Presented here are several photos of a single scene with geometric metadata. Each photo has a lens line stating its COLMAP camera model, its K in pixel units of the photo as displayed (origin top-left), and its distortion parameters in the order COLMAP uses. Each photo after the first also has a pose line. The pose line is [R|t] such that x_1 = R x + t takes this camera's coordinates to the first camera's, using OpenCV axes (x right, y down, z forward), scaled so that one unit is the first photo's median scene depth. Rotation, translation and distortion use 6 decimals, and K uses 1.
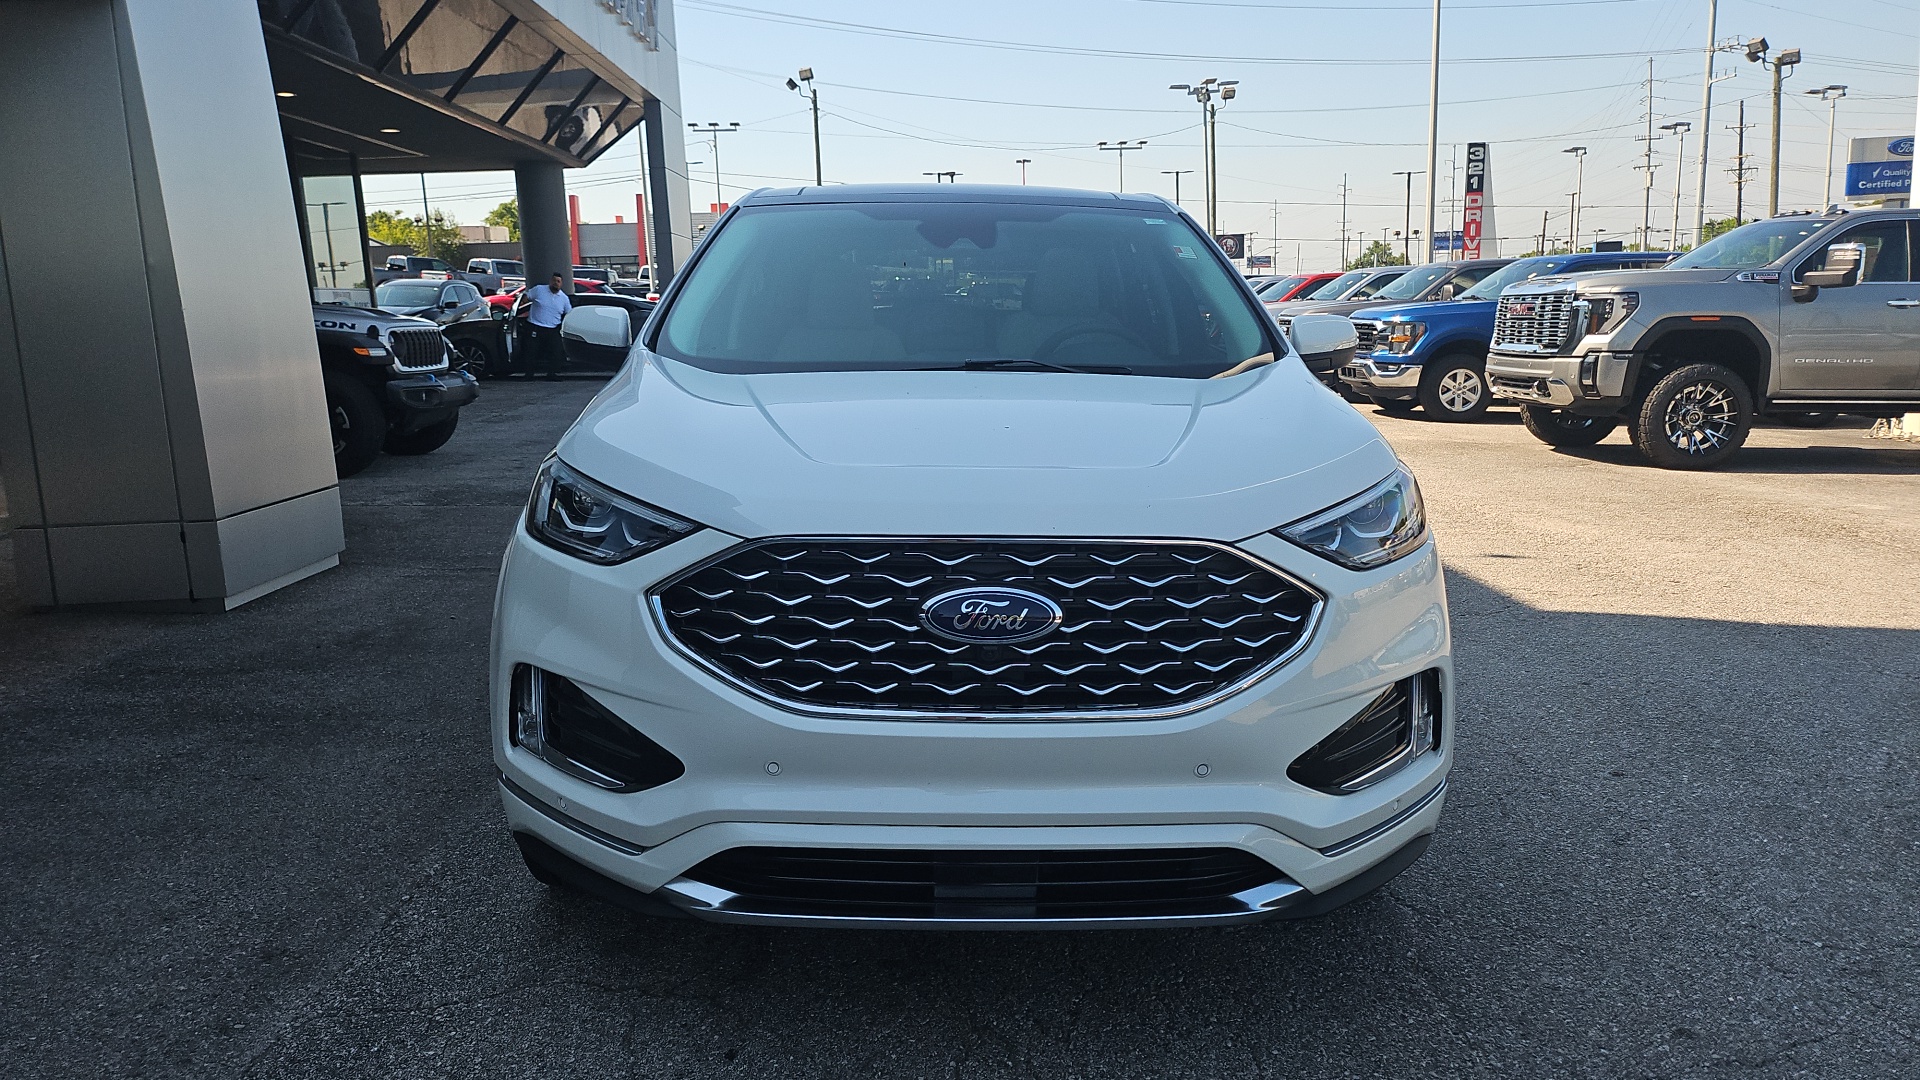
lens RADIAL K [[1389.4, 0, 943.1], [0, 1389.4, 546.5], [0, 0, 1]] dist [0.033894, -0.004637]
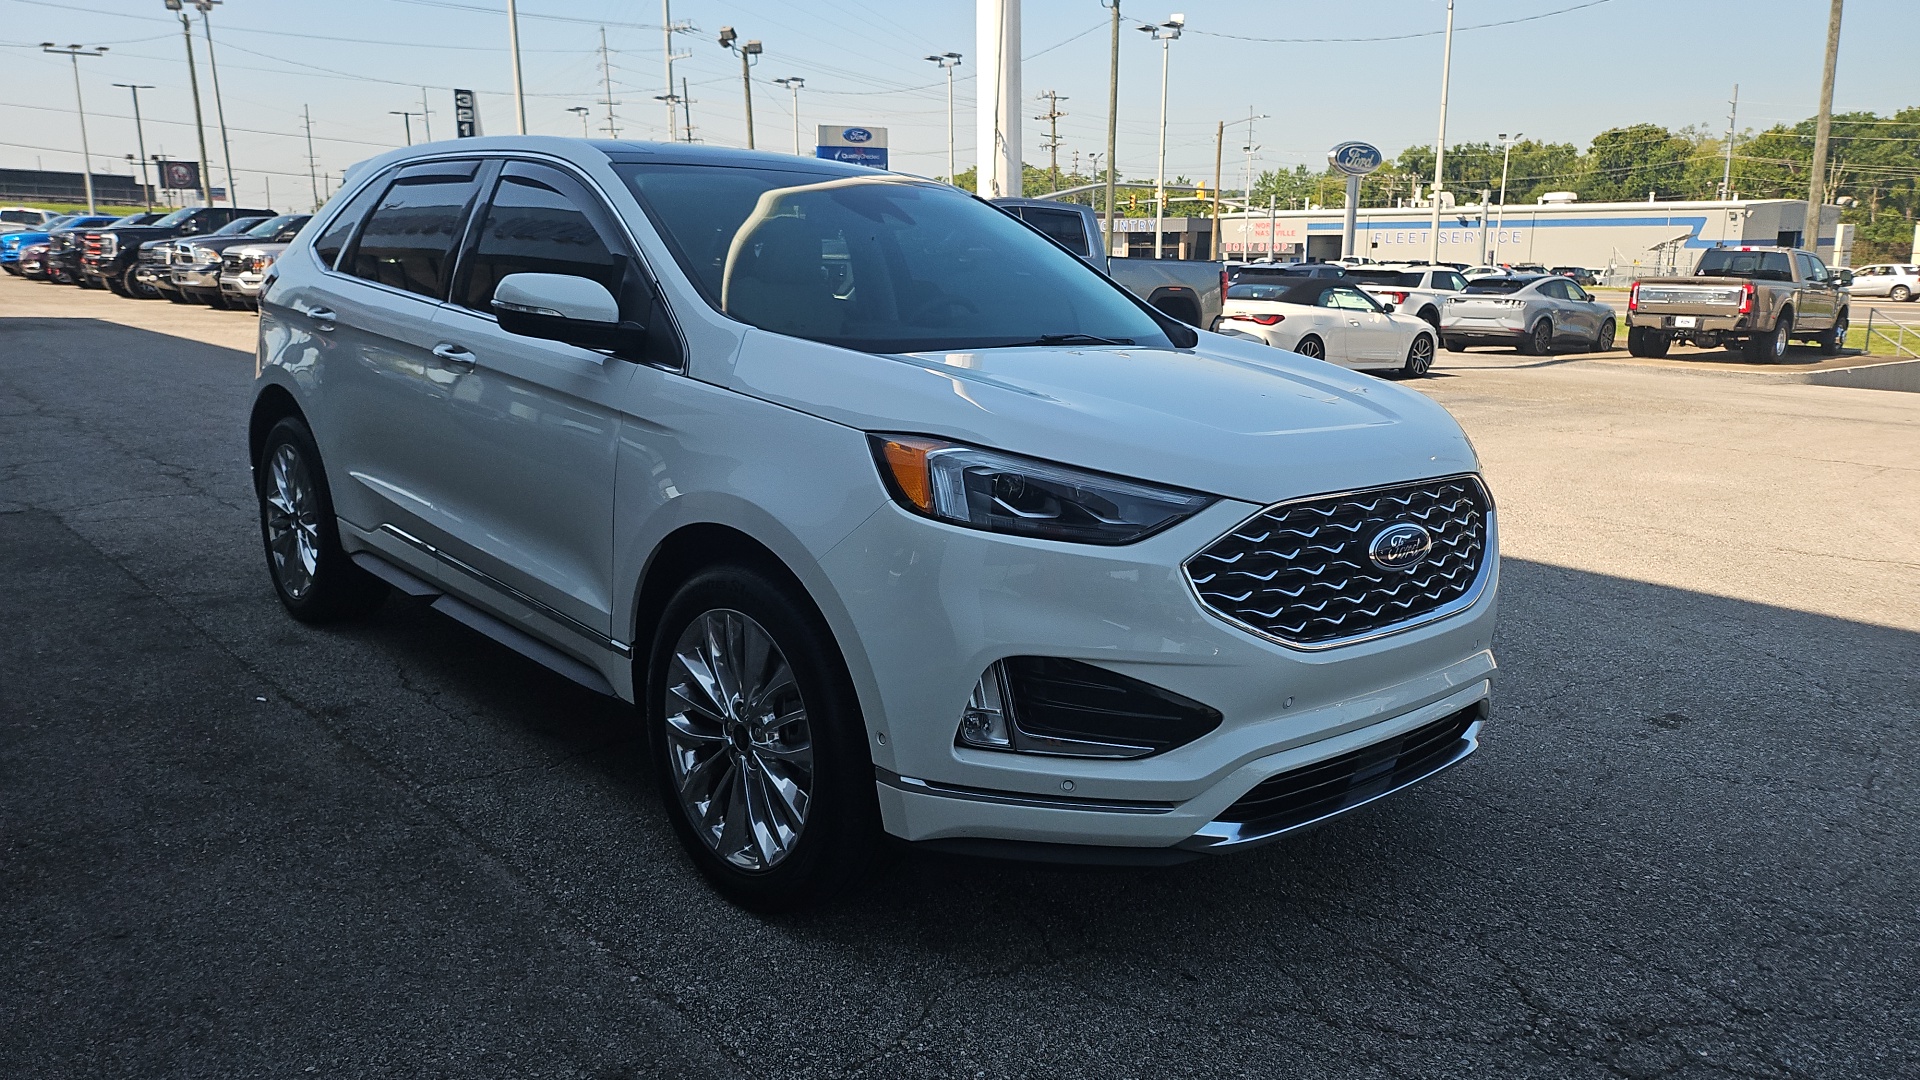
lens RADIAL K [[1389.4, 0, 943.1], [0, 1389.4, 546.5], [0, 0, 1]] dist [0.033894, -0.004637]
pose [[0.753284, -0.115453, 0.647482, -0.712350], [0.090611, 0.993302, 0.071699, -0.050744], [-0.651424, 0.004659, 0.758700, 0.216149]]
